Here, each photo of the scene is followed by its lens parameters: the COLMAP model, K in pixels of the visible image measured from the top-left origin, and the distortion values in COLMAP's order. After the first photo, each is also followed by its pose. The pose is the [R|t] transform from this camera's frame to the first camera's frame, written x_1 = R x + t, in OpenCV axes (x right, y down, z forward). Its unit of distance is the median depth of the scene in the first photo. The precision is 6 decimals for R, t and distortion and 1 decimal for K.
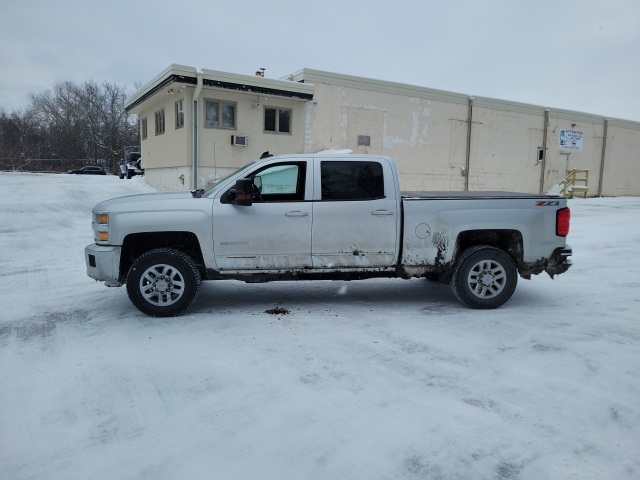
lens RADIAL K [[479.2, 0, 324.3], [0, 479.2, 230.1], [0, 0, 1]] dist [0.057128, -0.040154]
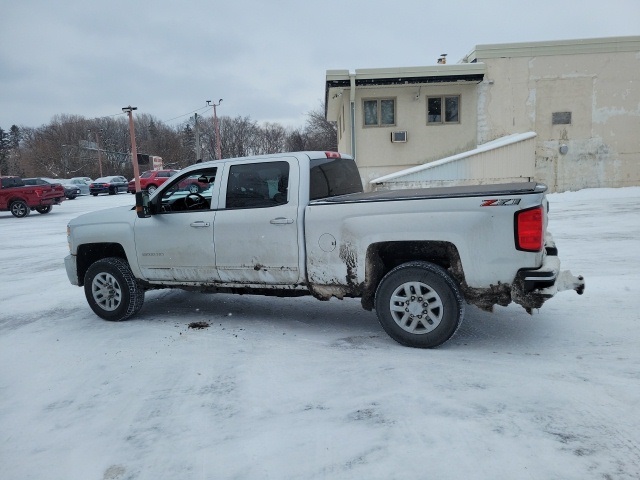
lens RADIAL K [[479.2, 0, 322.8], [0, 479.2, 233.8], [0, 0, 1]] dist [0.057128, -0.040154]
pose [[0.856362, -0.003111, -0.516367, 0.612206], [0.012264, 0.999822, 0.014314, -0.024802], [0.516231, -0.018591, 0.856248, 0.303289]]
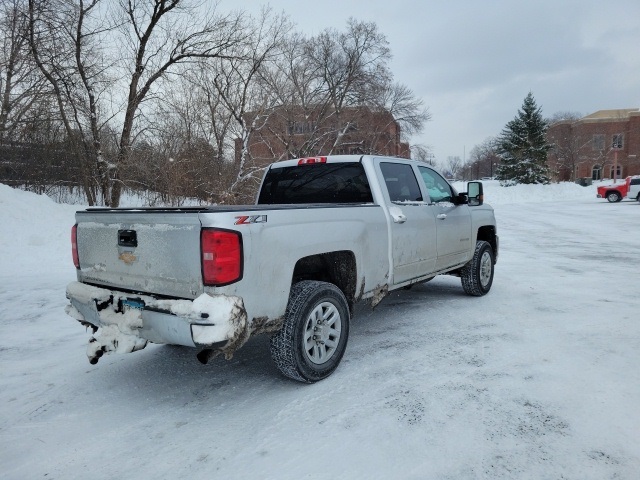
lens RADIAL K [[479.2, 0, 325.4], [0, 479.2, 225.7], [0, 0, 1]] dist [0.057128, -0.040154]
pose [[-0.683538, 0.048658, -0.728292, 0.788645], [-0.069099, 0.988981, 0.130928, -0.167062], [0.726637, 0.139818, -0.672643, 1.785043]]
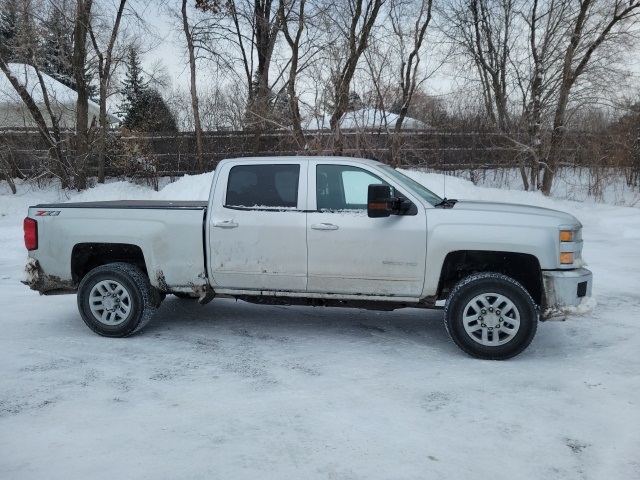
lens RADIAL K [[479.2, 0, 323.1], [0, 479.2, 226.2], [0, 0, 1]] dist [0.057128, -0.040154]
pose [[-0.951827, -0.027343, 0.305415, -0.333595], [0.036119, 0.979085, 0.200220, -0.234920], [-0.304502, 0.201606, -0.930932, 2.037010]]
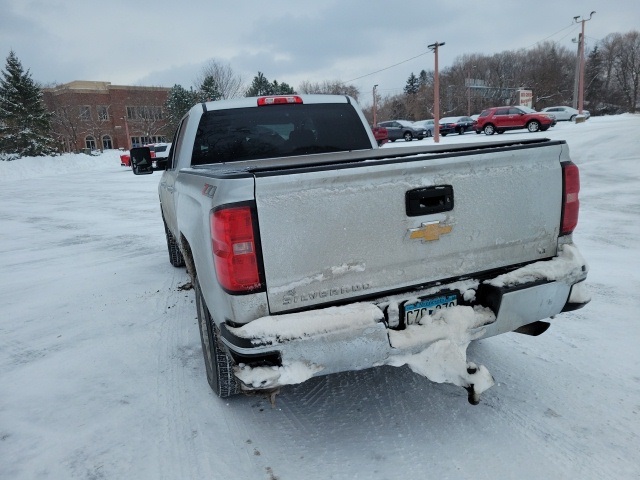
lens RADIAL K [[479.2, 0, 321.1], [0, 479.2, 241.9], [0, 0, 1]] dist [0.057128, -0.040154]
pose [[0.244164, 0.165478, -0.955511, 0.856624], [-0.029041, 0.986139, 0.163361, -0.080780], [0.969299, -0.012138, 0.245585, 1.018508]]
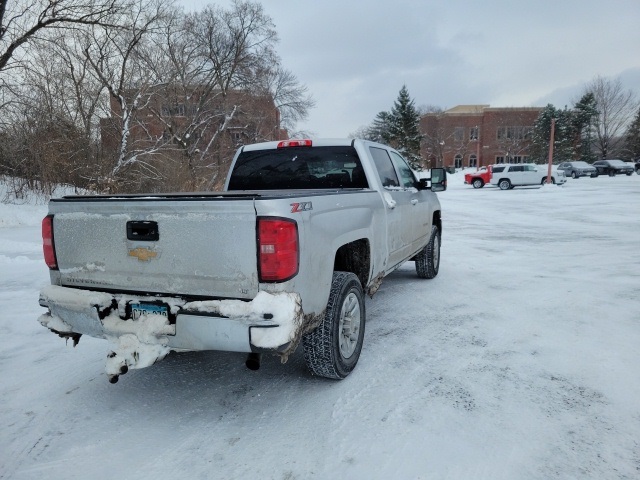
lens RADIAL K [[479.2, 0, 324.6], [0, 479.2, 229.1], [0, 0, 1]] dist [0.057128, -0.040154]
pose [[-0.478282, 0.088198, -0.873766, 0.871419], [-0.085339, 0.985568, 0.146196, -0.147654], [0.874050, 0.144489, -0.463853, 1.601213]]
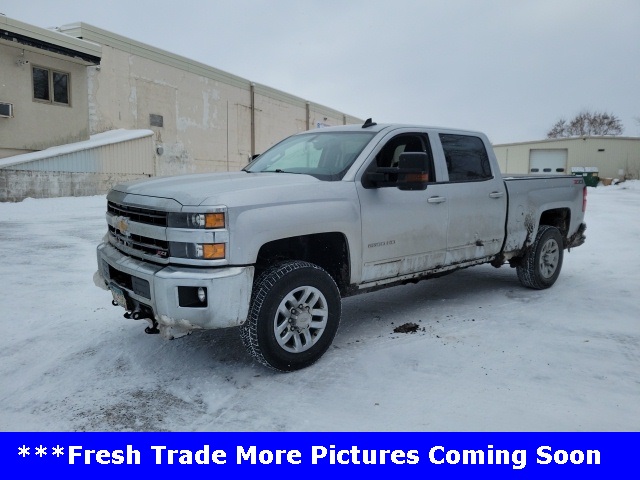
lens RADIAL K [[481.2, 0, 325.2], [0, 481.2, 227.8], [0, 0, 1]] dist [0.047131, -0.031394]
pose [[0.827796, -0.068163, 0.556872, -0.622546], [0.059244, 0.997663, 0.034049, -0.024574], [-0.557892, 0.004805, 0.829900, 0.432232]]
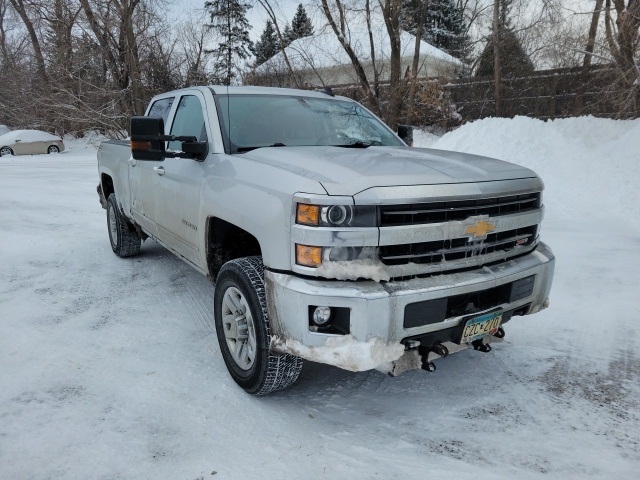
lens RADIAL K [[479.2, 0, 322.5], [0, 479.2, 230.5], [0, 0, 1]] dist [0.057128, -0.040154]
pose [[-0.449513, -0.182760, 0.874378, -0.806733], [0.093586, 0.963825, 0.249567, -0.140491], [-0.888358, 0.194013, -0.416148, 1.389421]]
